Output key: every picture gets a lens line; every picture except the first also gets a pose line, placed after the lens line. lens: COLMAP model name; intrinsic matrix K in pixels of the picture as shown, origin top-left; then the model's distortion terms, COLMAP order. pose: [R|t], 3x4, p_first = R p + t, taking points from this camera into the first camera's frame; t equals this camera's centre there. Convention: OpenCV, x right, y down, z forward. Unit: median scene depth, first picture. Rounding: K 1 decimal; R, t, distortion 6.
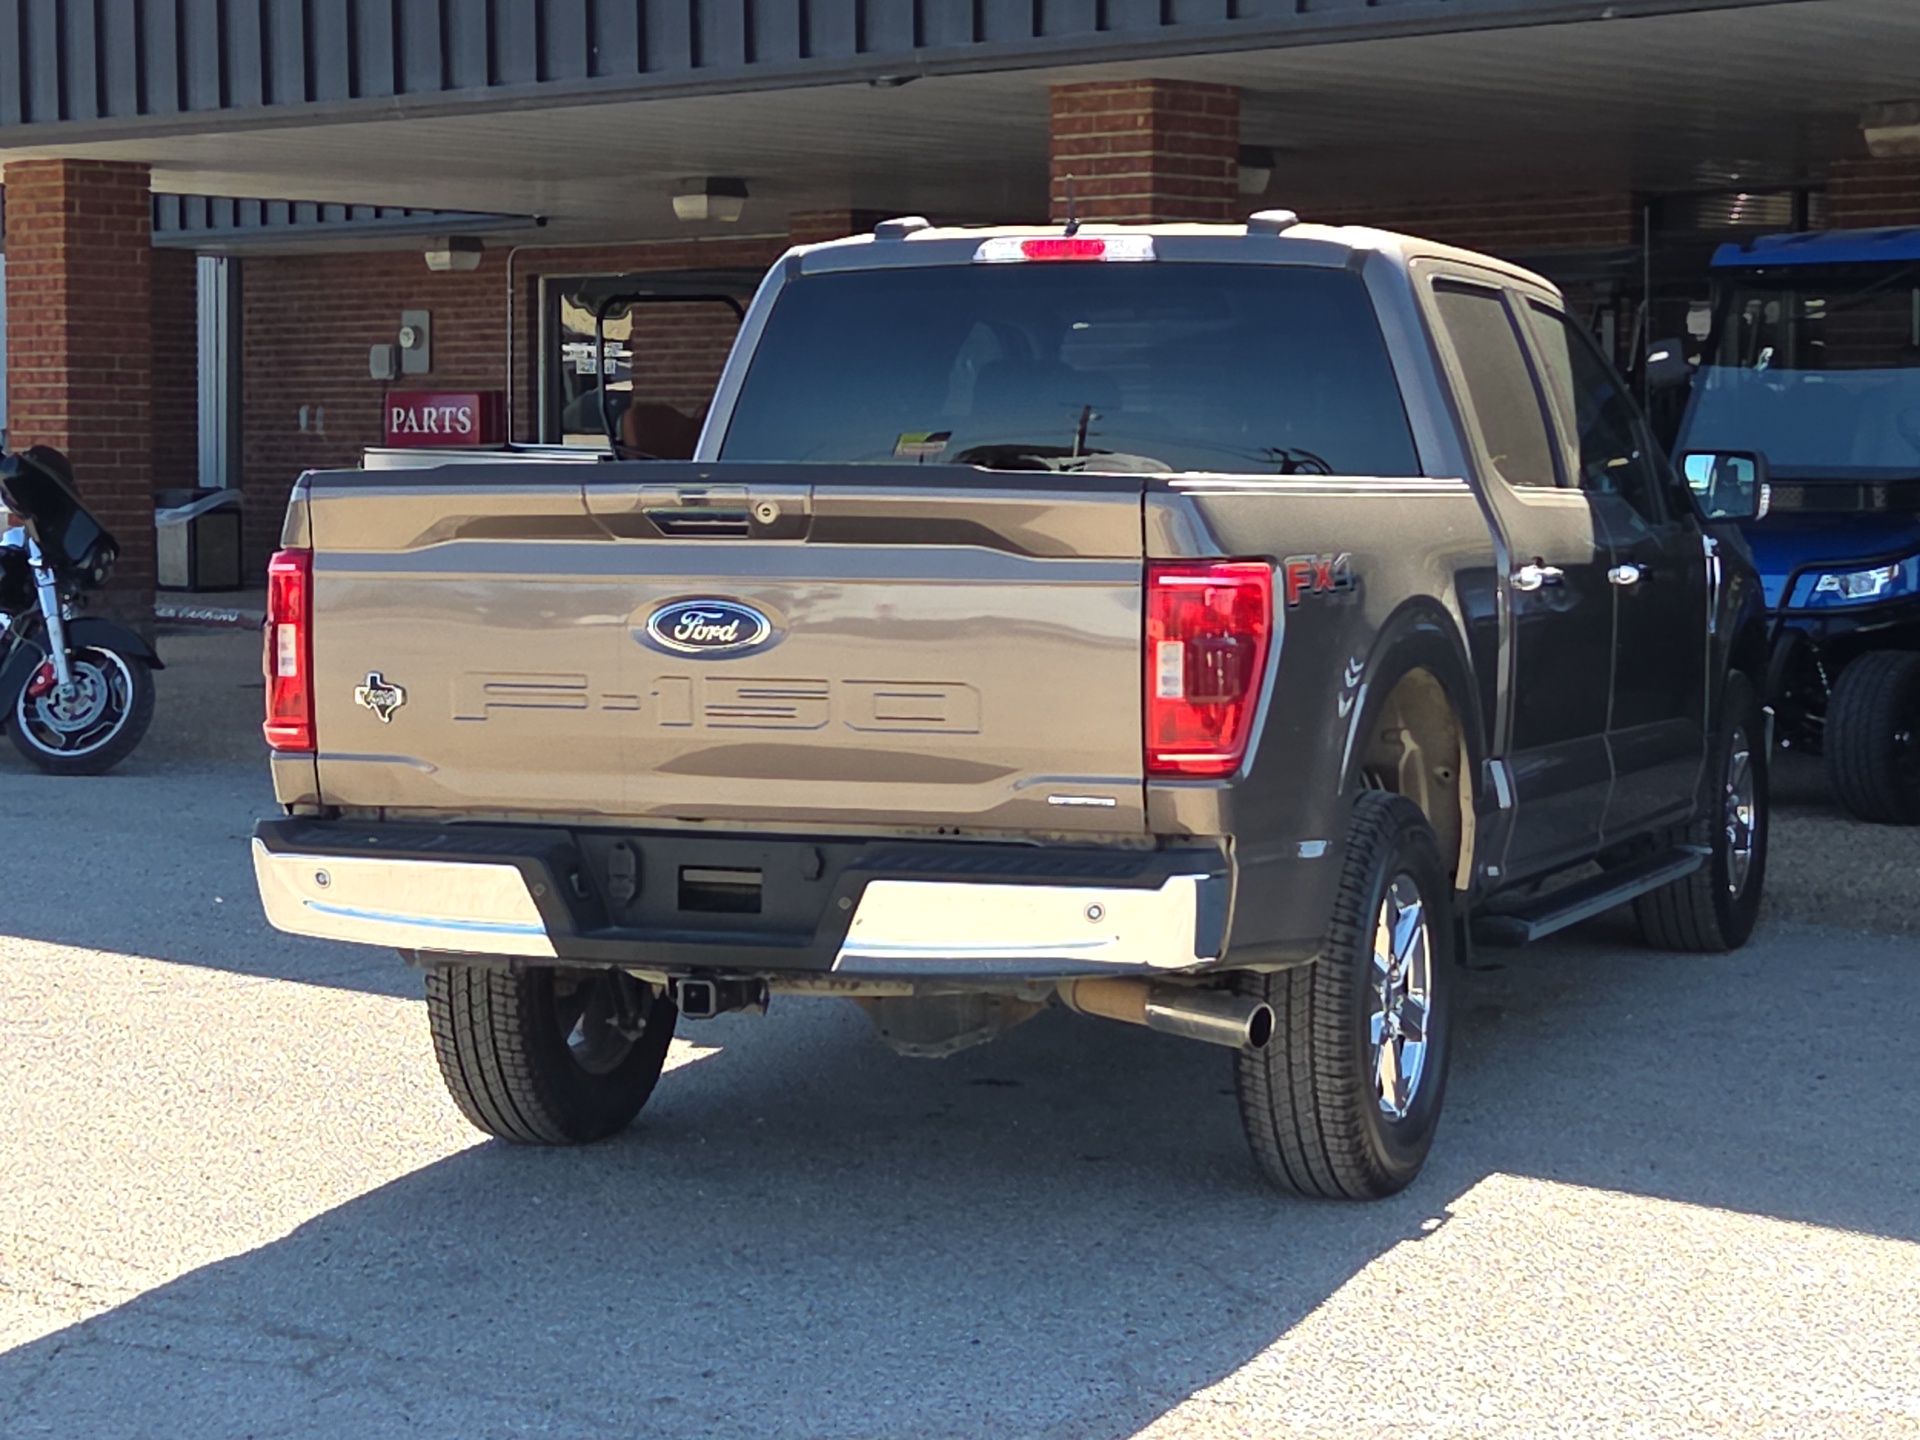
lens RADIAL K [[3947.1, 0, 920.2], [0, 3947.1, 726.2], [0, 0, 1]] dist [0.101795, 0.000000]
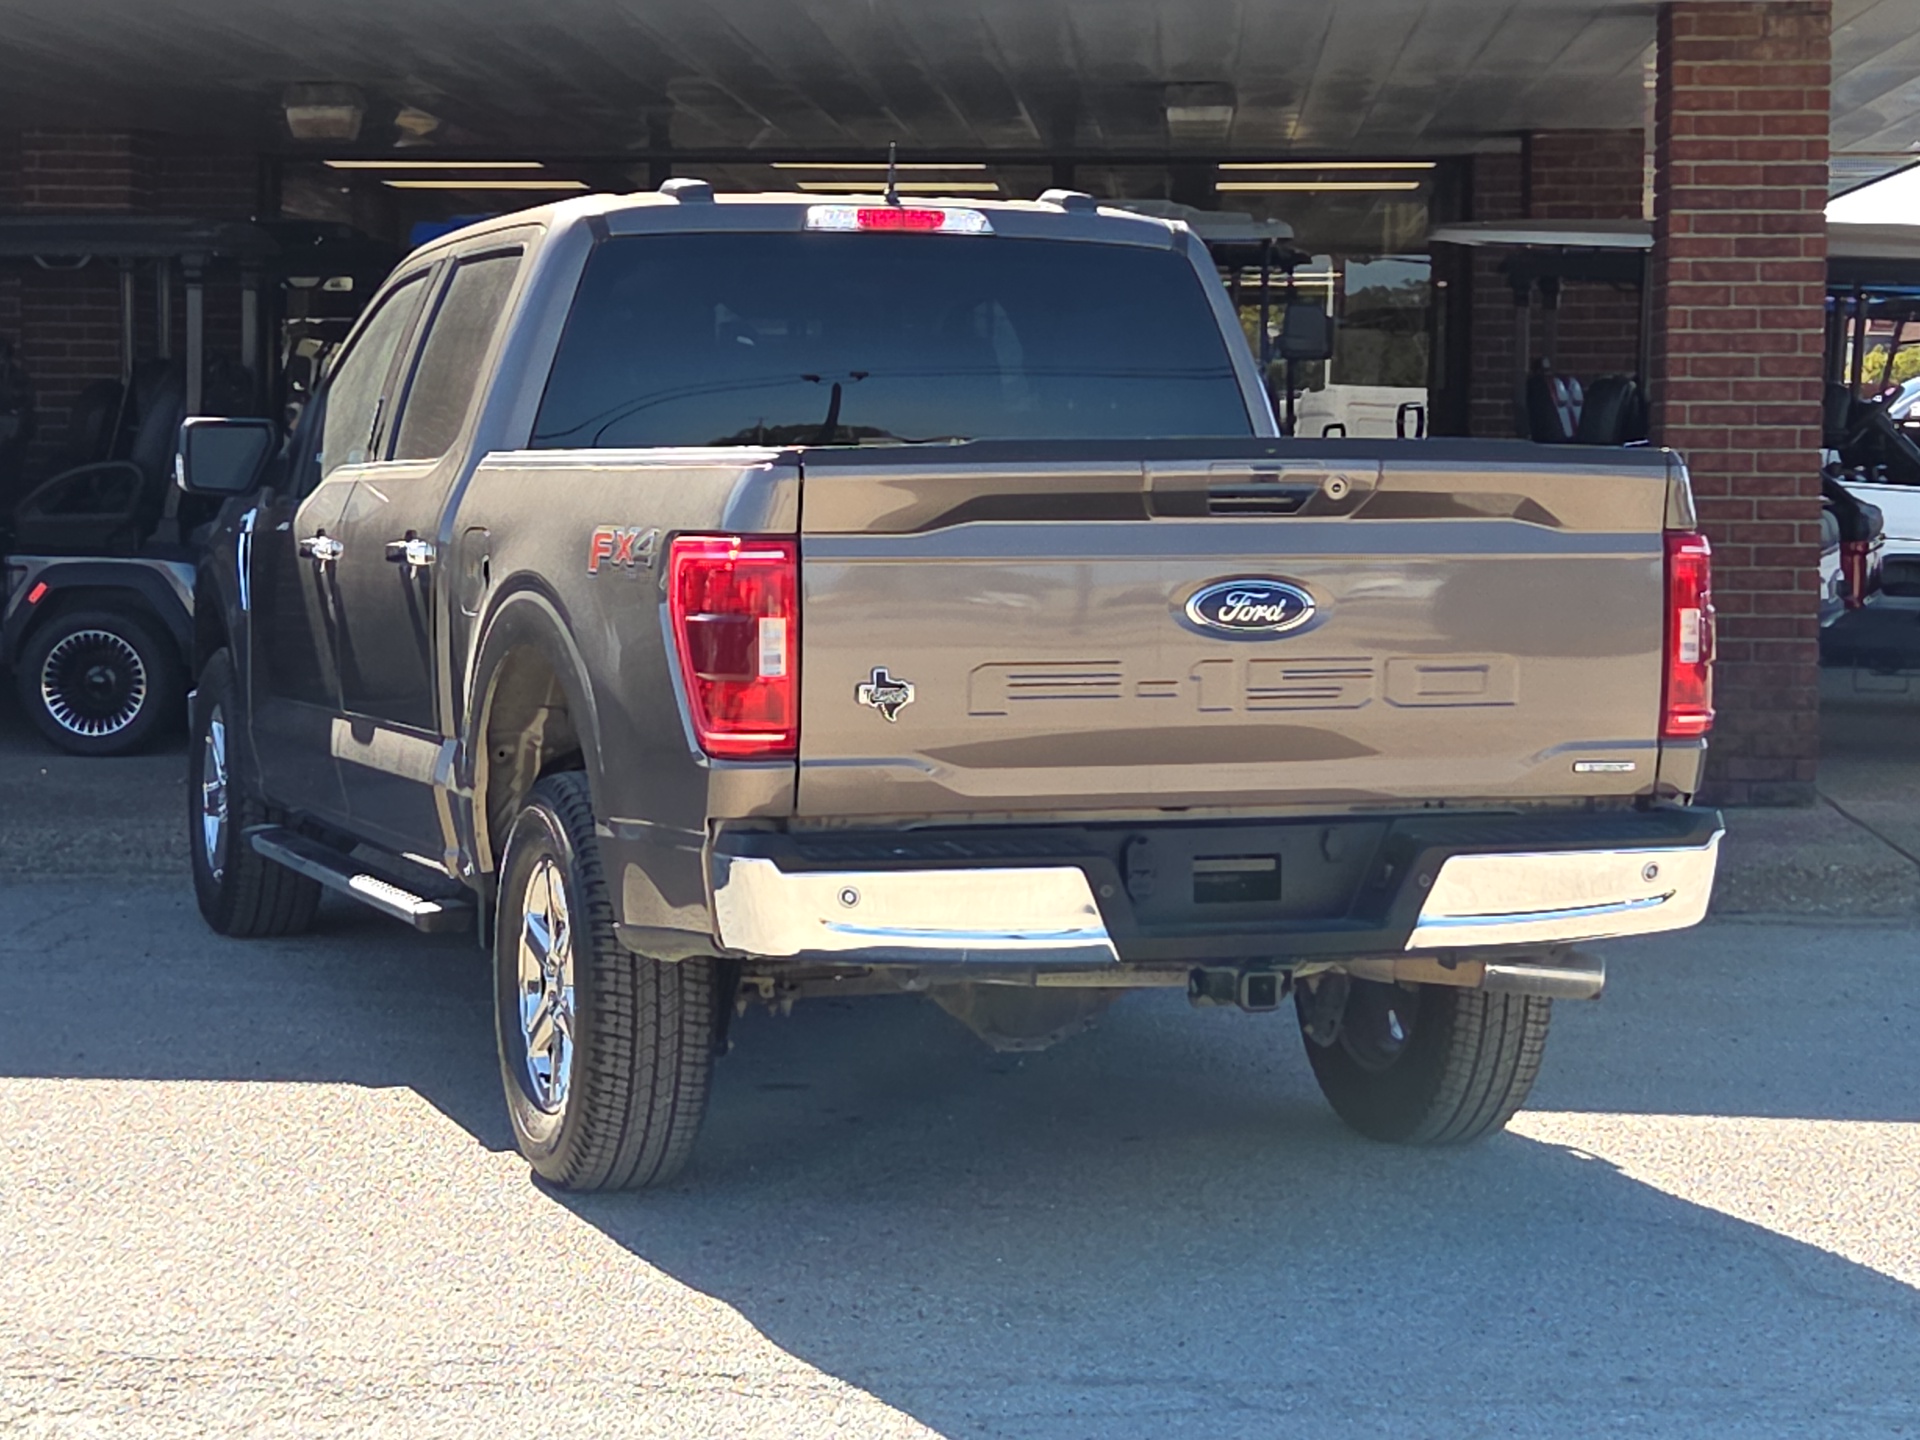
lens RADIAL K [[4074.9, 0, 955.2], [0, 4074.9, 721.6], [0, 0, 1]] dist [0.043976, 0.000000]
pose [[0.770530, -0.040017, 0.636147, -0.732216], [0.039044, 0.999116, 0.015557, -0.015235], [-0.636207, 0.012850, 0.771411, 0.269505]]
